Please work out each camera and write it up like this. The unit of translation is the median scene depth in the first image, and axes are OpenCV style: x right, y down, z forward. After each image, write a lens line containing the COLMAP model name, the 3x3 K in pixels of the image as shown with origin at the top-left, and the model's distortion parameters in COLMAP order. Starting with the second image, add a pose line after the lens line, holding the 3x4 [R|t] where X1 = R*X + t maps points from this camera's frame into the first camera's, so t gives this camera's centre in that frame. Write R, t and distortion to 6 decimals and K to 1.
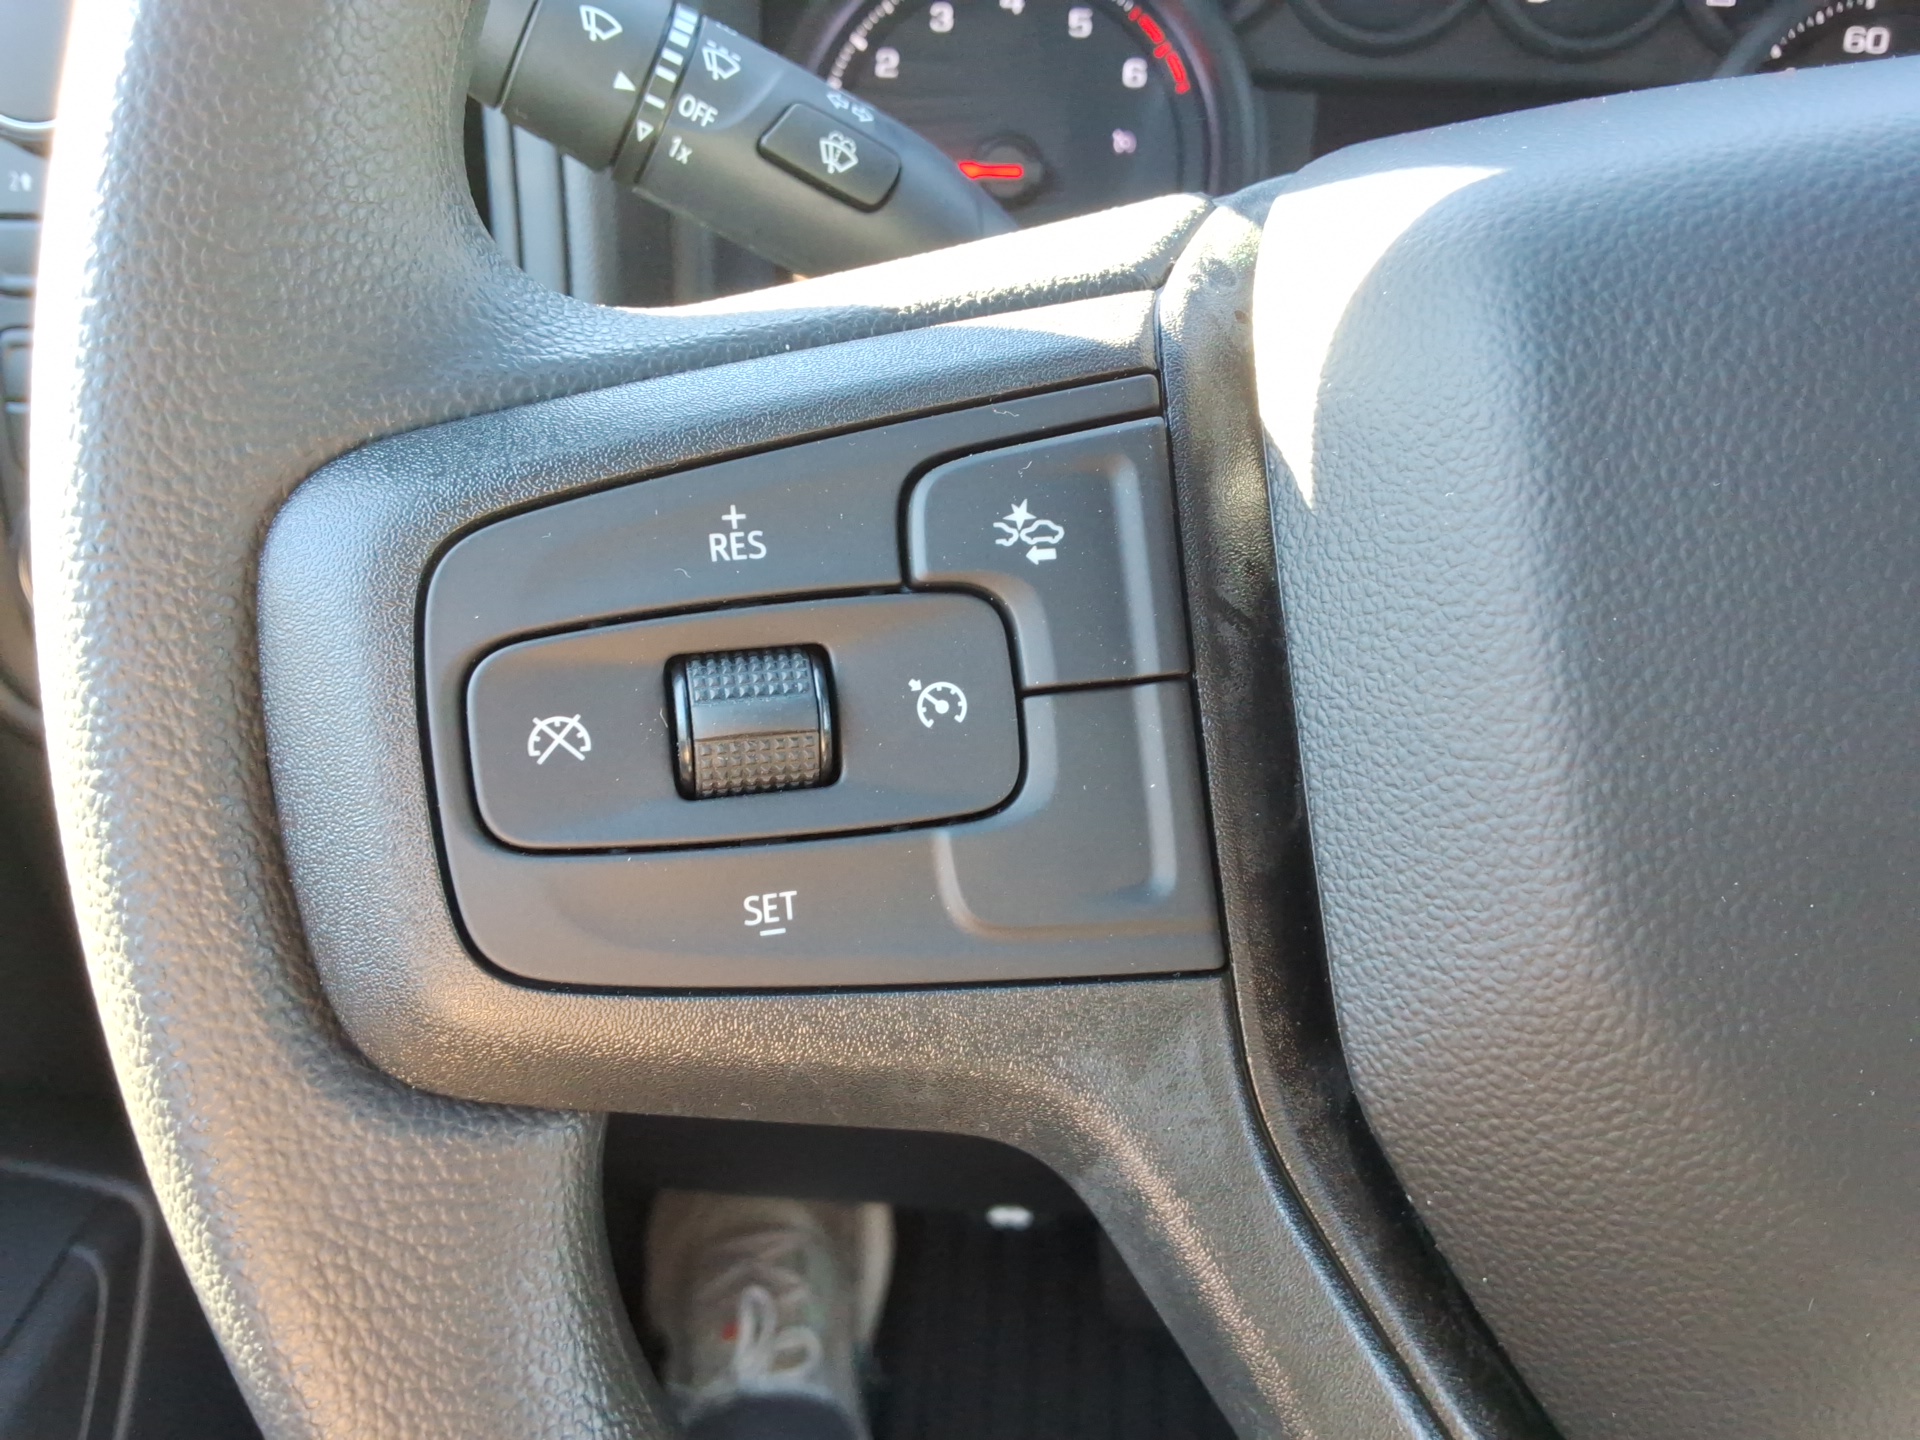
lens RADIAL K [[1539.9, 0, 972.8], [0, 1539.9, 713.1], [0, 0, 1]] dist [0.119065, -0.195371]
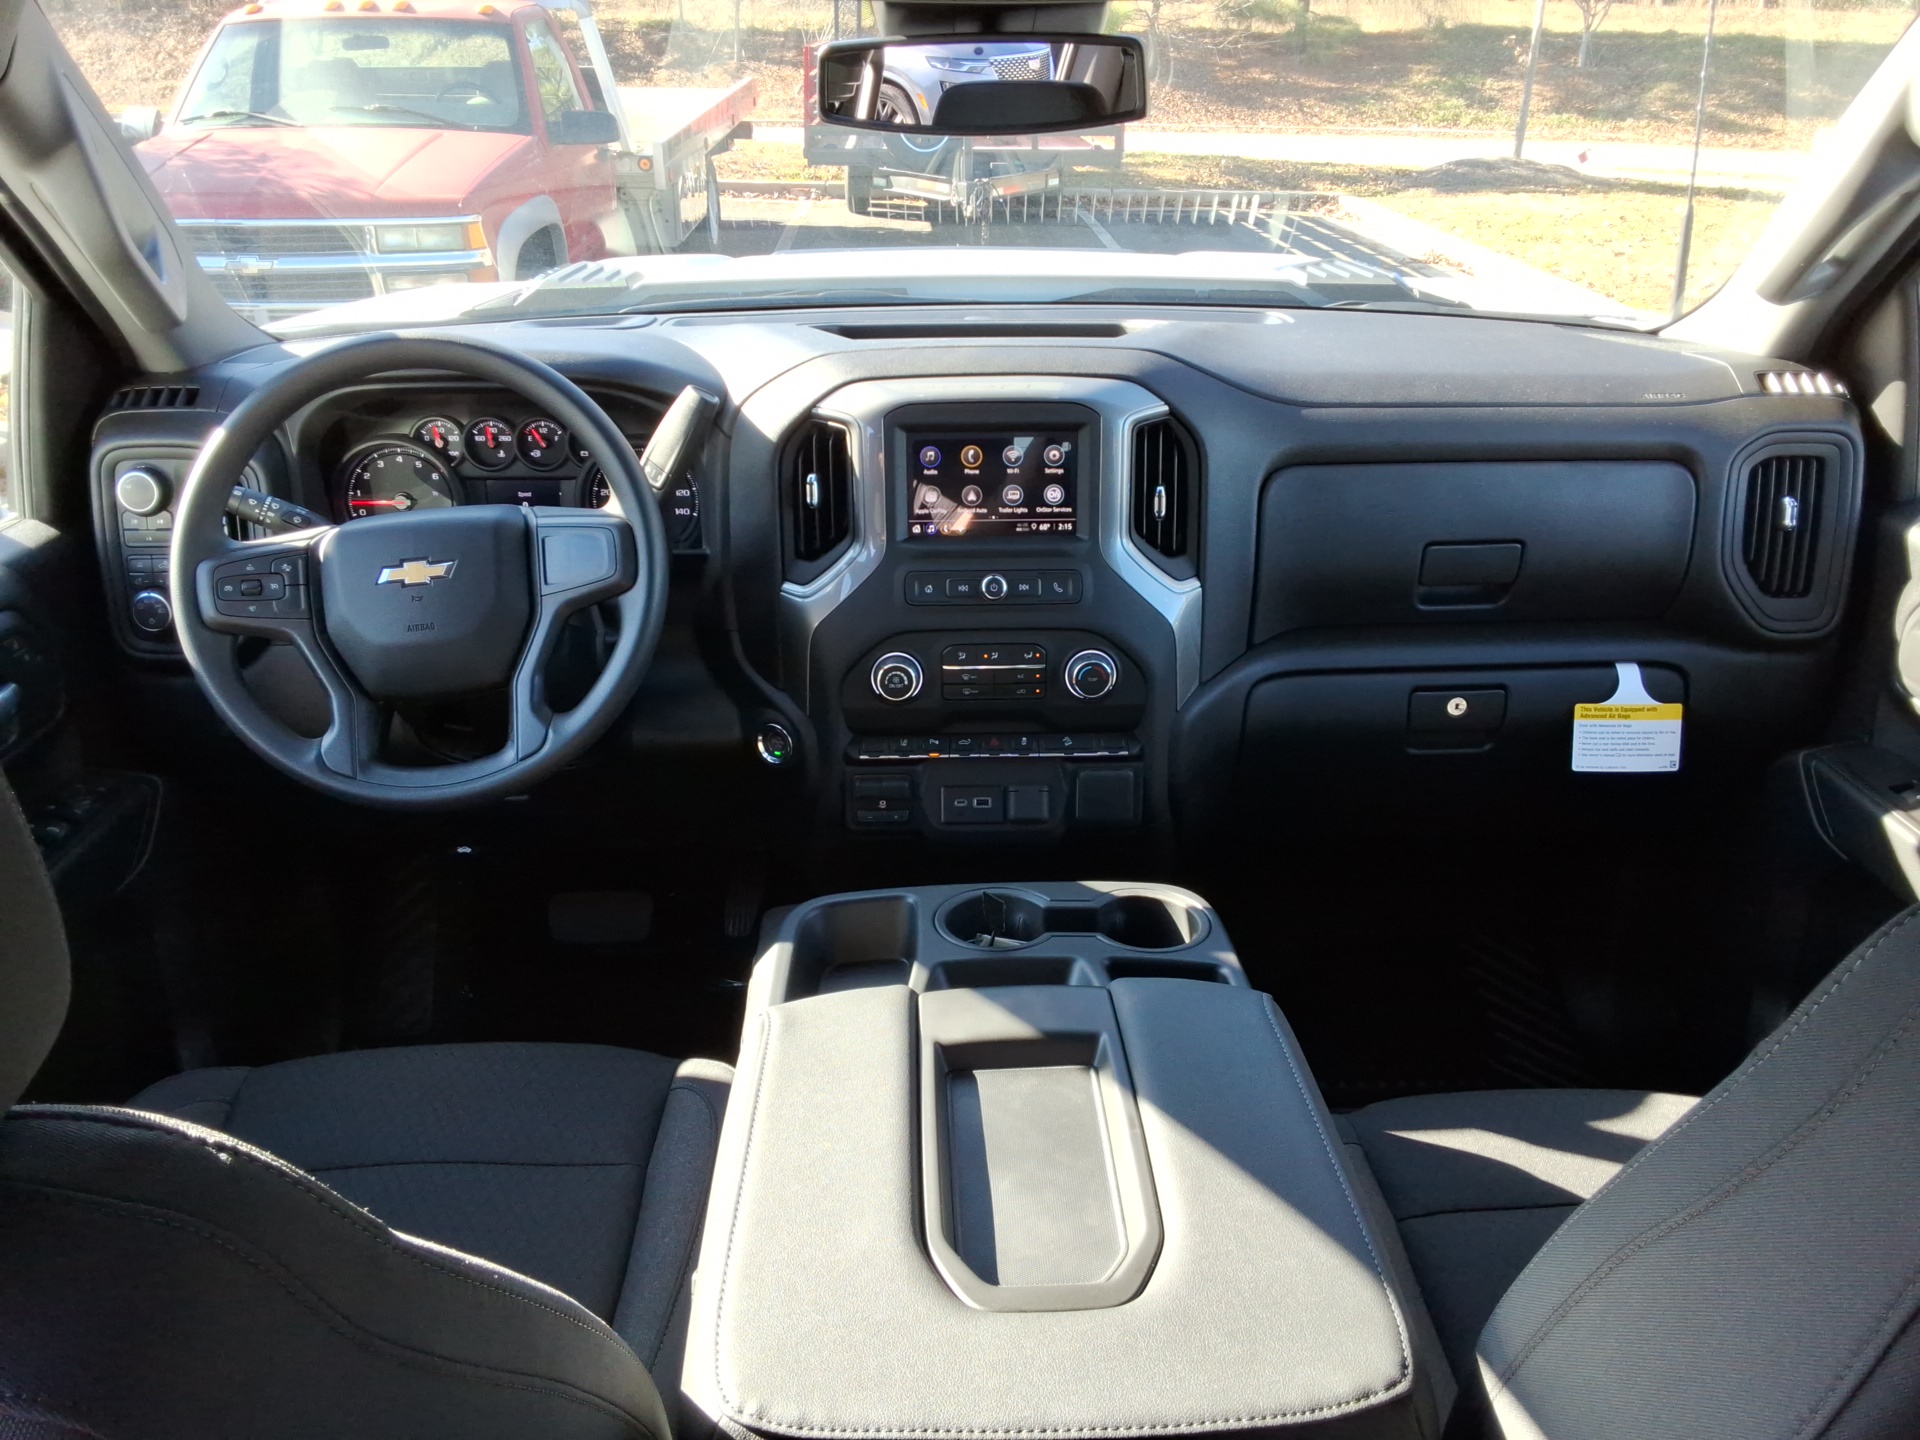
lens RADIAL K [[1570.4, 0, 965.9], [0, 1570.4, 662.7], [0, 0, 1]] dist [-0.005694, -0.008090]
pose [[0.999475, -0.028588, 0.015242, 3.569796], [0.030599, 0.987564, -0.154211, 1.821738], [-0.010644, 0.154597, 0.987920, -7.386748]]
